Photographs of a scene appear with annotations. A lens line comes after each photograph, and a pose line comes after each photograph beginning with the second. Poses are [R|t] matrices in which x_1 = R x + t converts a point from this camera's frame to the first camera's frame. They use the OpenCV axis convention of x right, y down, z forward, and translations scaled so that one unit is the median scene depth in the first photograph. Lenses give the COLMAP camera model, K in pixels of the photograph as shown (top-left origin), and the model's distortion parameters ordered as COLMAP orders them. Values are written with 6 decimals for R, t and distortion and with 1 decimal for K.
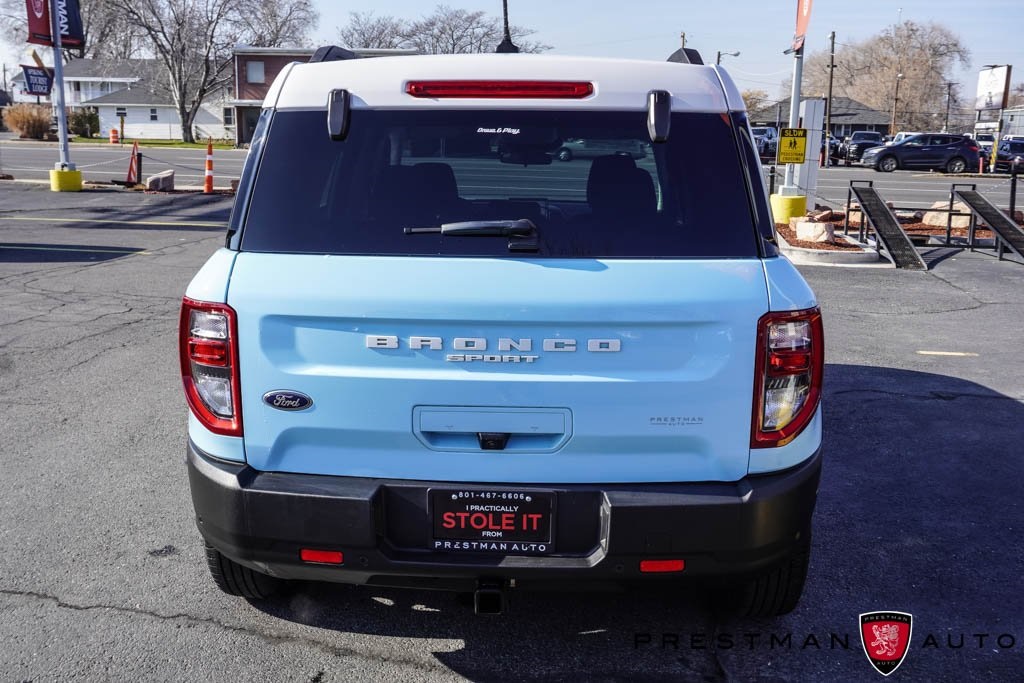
lens RADIAL K [[977.0, 0, 512.0], [0, 977.0, 341.5], [0, 0, 1]] dist [-0.001868, -0.018790]
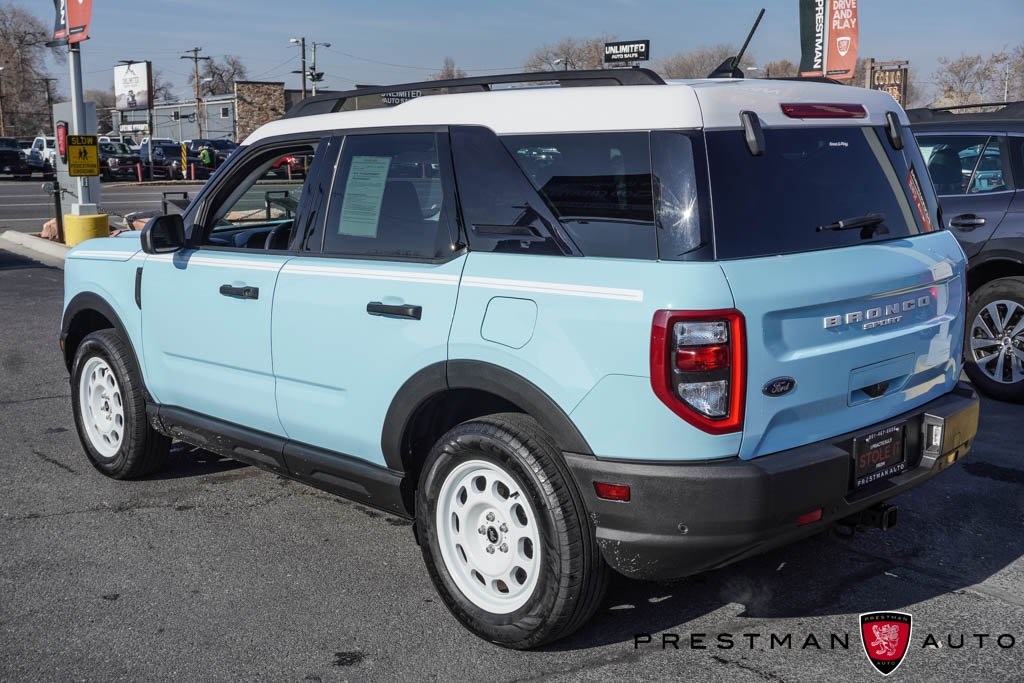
lens RADIAL K [[1188.8, 0, 512.0], [0, 1188.8, 341.5], [0, 0, 1]] dist [0.012774, -0.011298]
pose [[0.681996, -0.140881, 0.717659, -1.115176], [0.169644, 0.984981, 0.032144, -0.068526], [-0.711409, 0.099824, 0.695653, 0.207324]]
